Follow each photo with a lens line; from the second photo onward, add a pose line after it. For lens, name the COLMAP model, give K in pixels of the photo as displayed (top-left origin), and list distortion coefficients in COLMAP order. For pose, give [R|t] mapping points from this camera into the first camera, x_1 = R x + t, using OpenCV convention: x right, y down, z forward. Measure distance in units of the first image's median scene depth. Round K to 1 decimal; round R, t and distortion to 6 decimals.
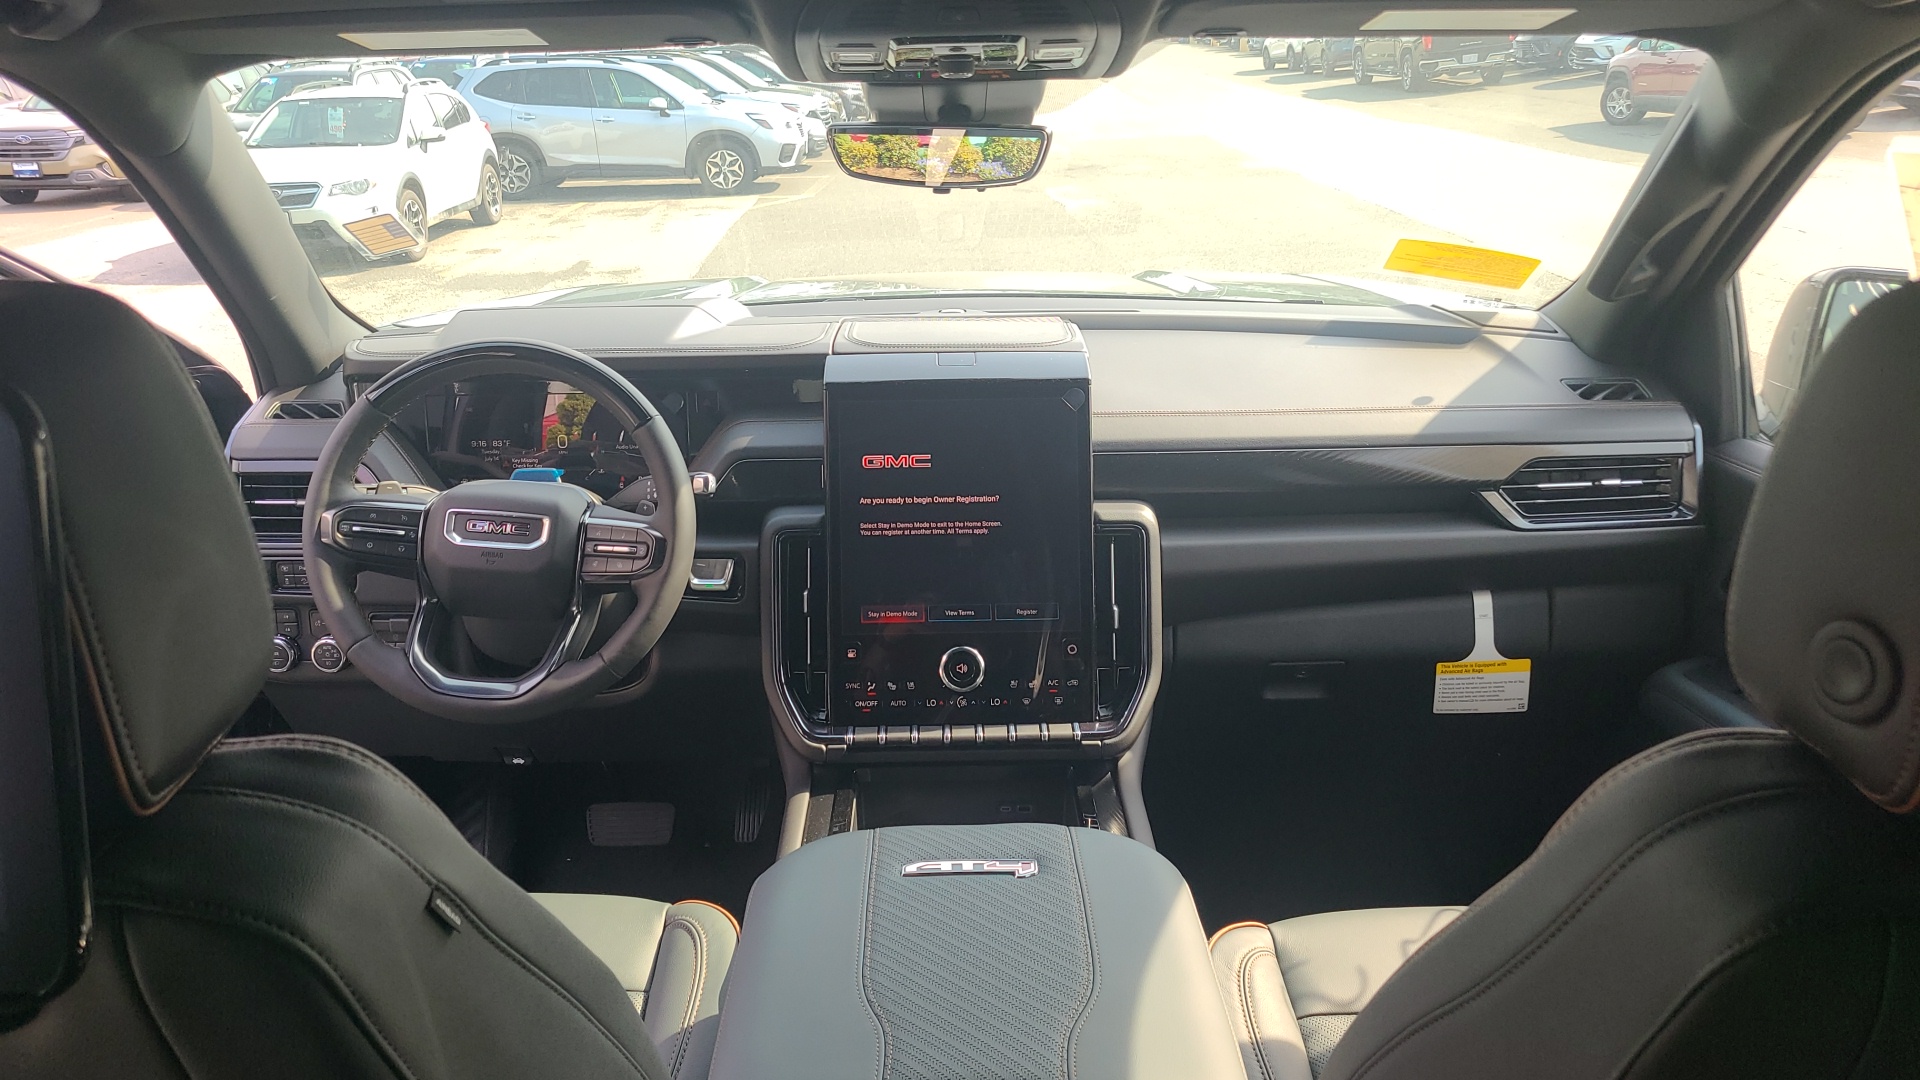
lens RADIAL K [[1442.7, 0, 942.8], [0, 1442.7, 512.7], [0, 0, 1]] dist [0.047290, -0.035430]
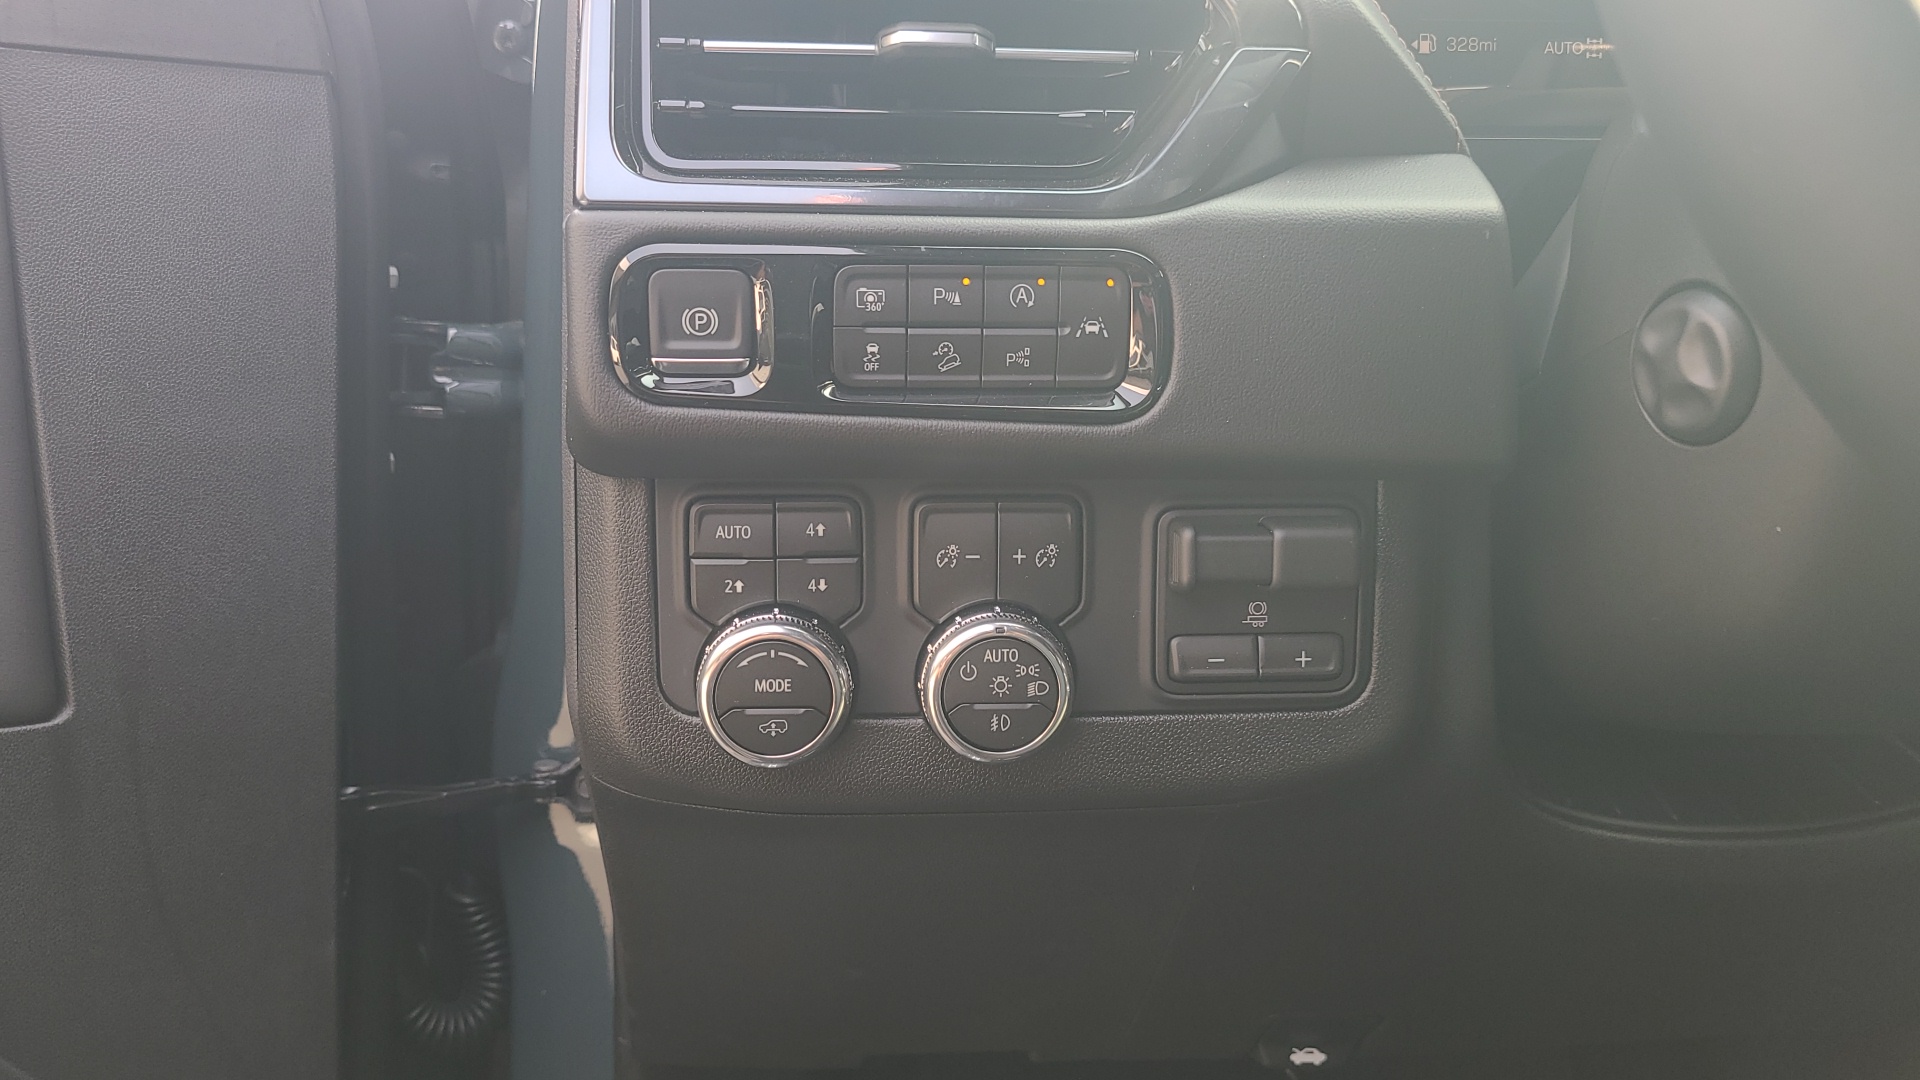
lens RADIAL K [[1442.7, 0, 955.5], [0, 1442.7, 532.3], [0, 0, 1]] dist [0.047290, -0.035430]
pose [[0.992895, -0.001313, 0.118988, -0.478719], [0.011173, 0.996550, -0.082233, 0.095988], [-0.118469, 0.082978, 0.989485, 0.800852]]
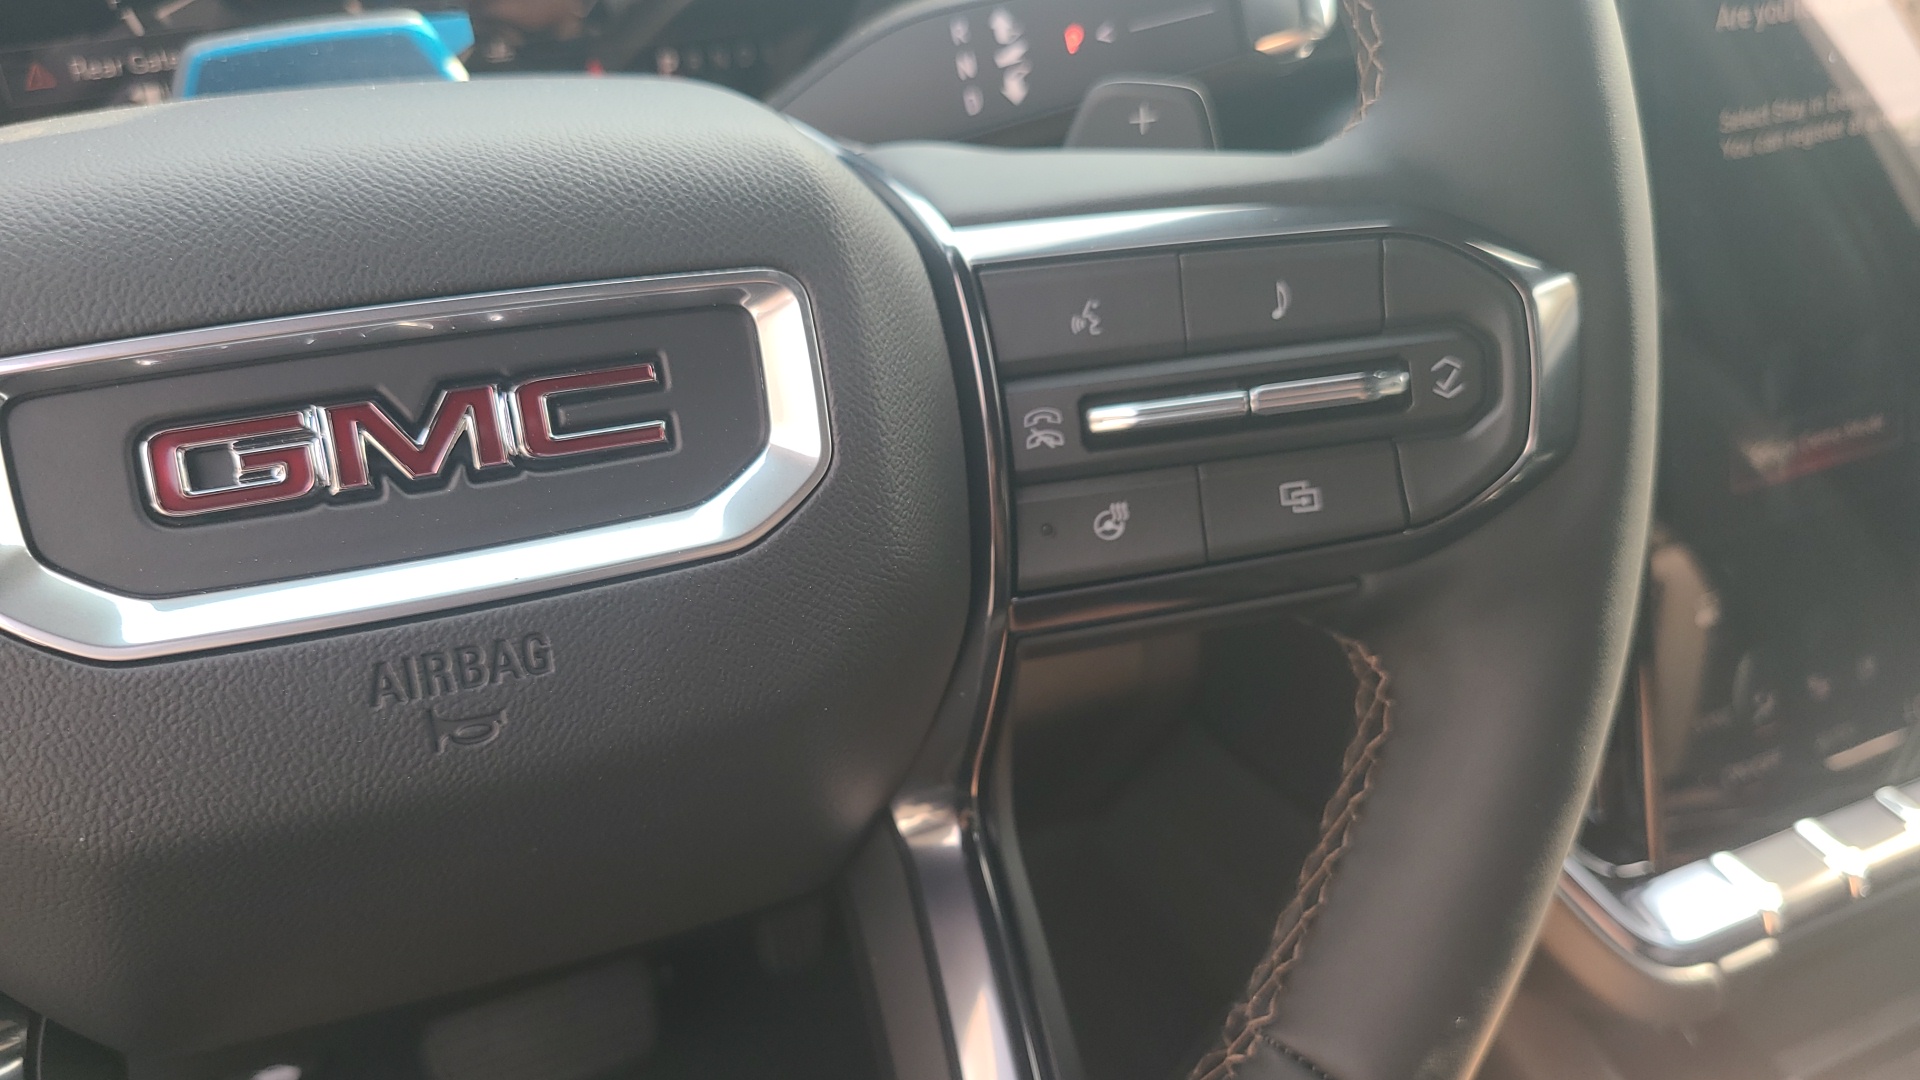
lens RADIAL K [[1470.6, 0, 907.2], [0, 1470.6, 532.1], [0, 0, 1]] dist [-0.026120, 0.008207]
pose [[0.923759, -0.210975, 0.319624, -0.284189], [0.128583, 0.956992, 0.260061, -0.008457], [-0.360744, -0.199135, 0.911158, 0.798815]]
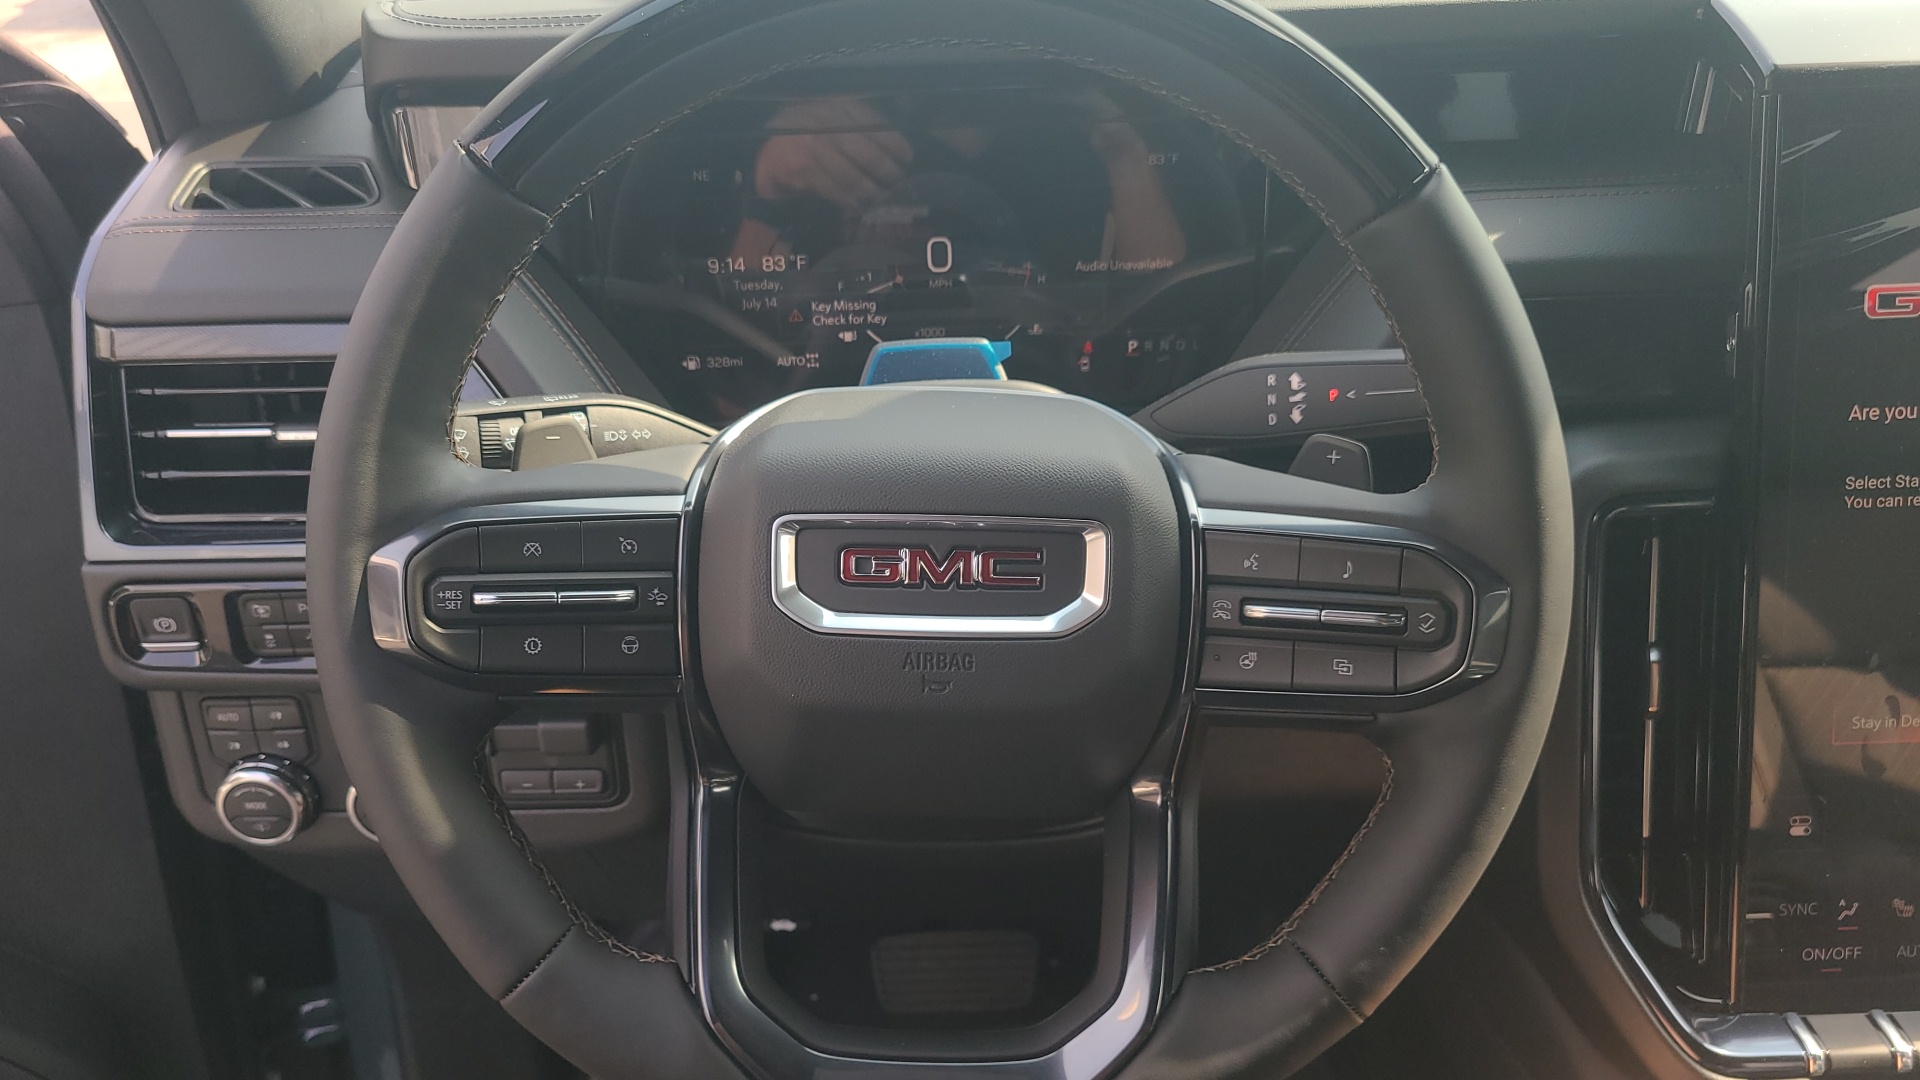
lens RADIAL K [[1442.7, 0, 935.2], [0, 1442.7, 508.0], [0, 0, 1]] dist [0.047290, -0.035430]
pose [[0.999793, -0.020350, 0.000705, -0.282398], [0.019982, 0.987171, 0.158409, -0.046490], [-0.003919, -0.158362, 0.987373, 0.643113]]
